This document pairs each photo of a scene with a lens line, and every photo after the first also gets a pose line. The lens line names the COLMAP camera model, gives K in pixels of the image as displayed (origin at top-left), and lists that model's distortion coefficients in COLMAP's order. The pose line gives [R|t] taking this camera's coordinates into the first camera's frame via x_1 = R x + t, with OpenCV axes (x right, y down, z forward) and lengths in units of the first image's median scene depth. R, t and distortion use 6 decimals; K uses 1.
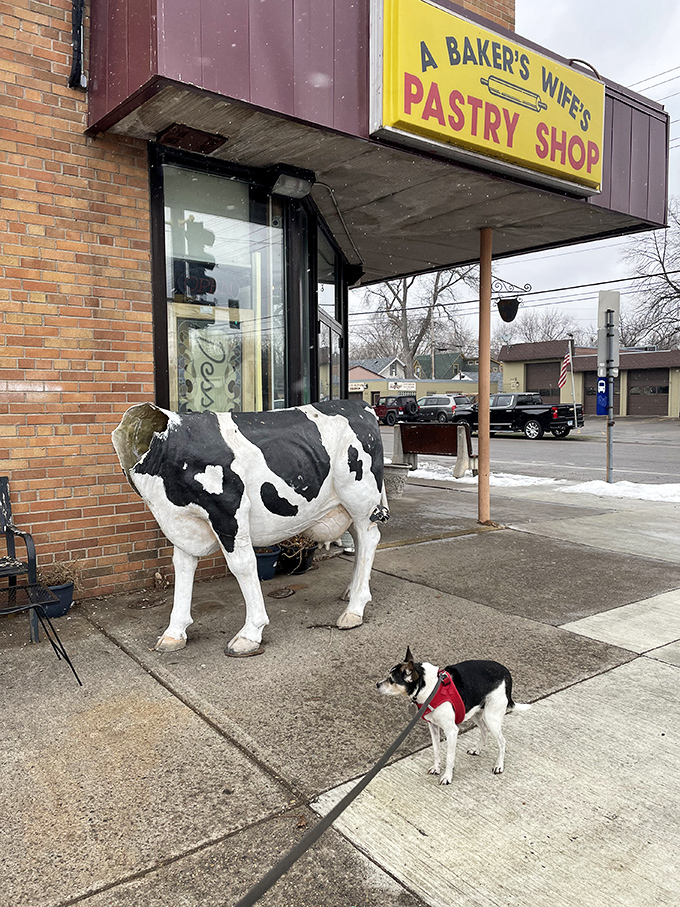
lens RADIAL K [[702.0, 0, 336.2], [0, 702.0, 449.2], [0, 0, 1]] dist [0.073155, -0.045549]
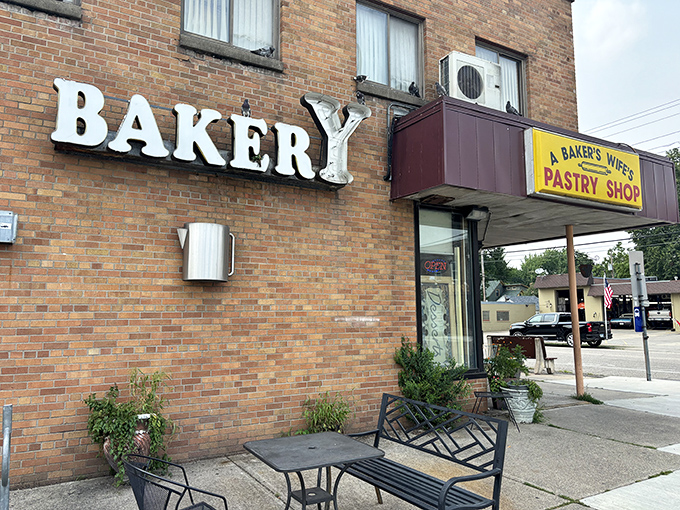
lens RADIAL K [[526.3, 0, 342.7], [0, 526.3, 258.0], [0, 0, 1]] dist [0.073155, -0.045549]
pose [[0.994489, -0.009485, -0.104407, -0.292128], [-0.009000, 0.984497, -0.175169, 0.005506], [0.104450, 0.175143, 0.978987, -0.469125]]
